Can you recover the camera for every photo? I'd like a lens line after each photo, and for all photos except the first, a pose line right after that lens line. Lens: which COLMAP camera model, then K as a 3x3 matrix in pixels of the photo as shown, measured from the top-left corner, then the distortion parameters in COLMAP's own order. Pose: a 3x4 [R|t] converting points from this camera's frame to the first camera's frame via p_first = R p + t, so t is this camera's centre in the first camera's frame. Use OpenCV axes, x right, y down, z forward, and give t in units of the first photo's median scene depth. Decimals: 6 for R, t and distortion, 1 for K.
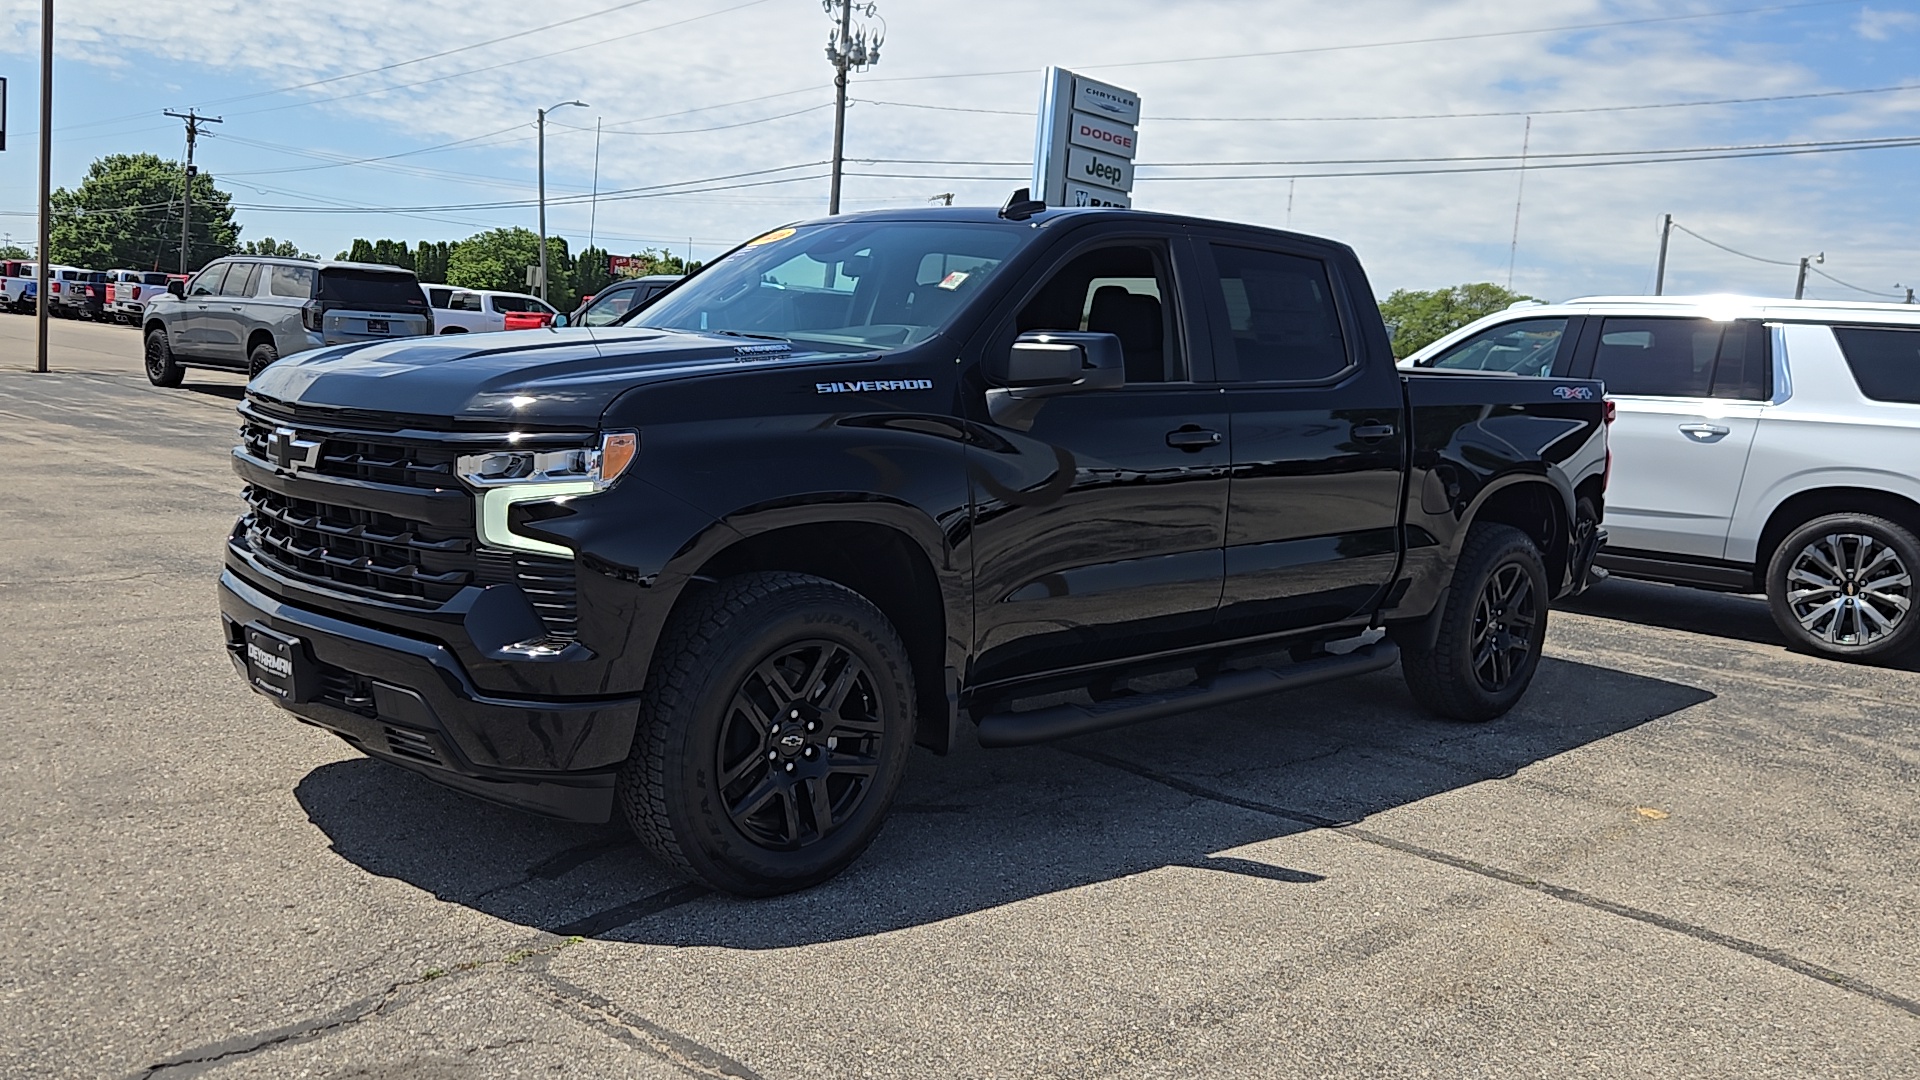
lens RADIAL K [[1739.0, 0, 847.4], [0, 1739.0, 539.8], [0, 0, 1]] dist [0.050949, 0.000502]
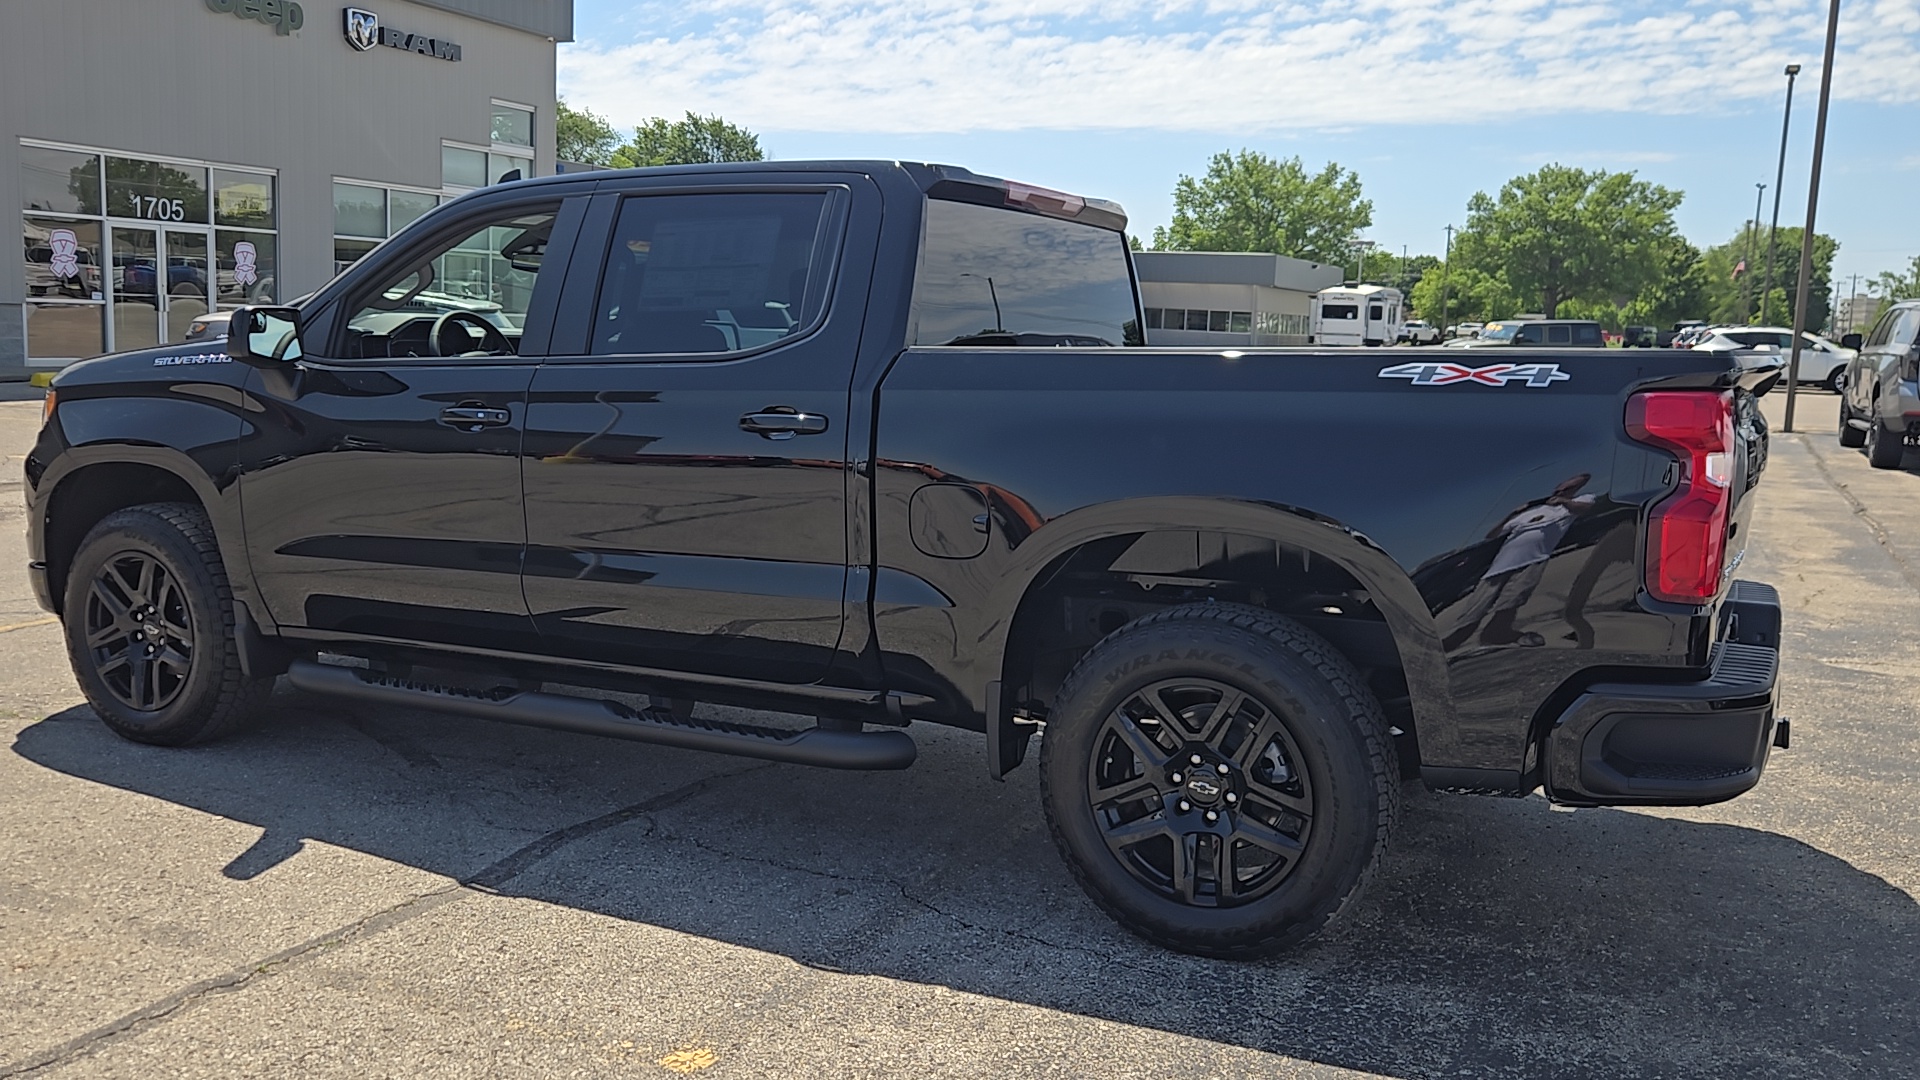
lens RADIAL K [[1640.0, 0, 960.0], [0, 1640.0, 540.0], [0, 0, 1]] dist [0.013736, 0.007741]
pose [[0.283317, 0.063443, -0.956926, 0.147110], [-0.107515, 0.993620, 0.034044, -0.006673], [0.952981, 0.093238, 0.288331, 0.134468]]
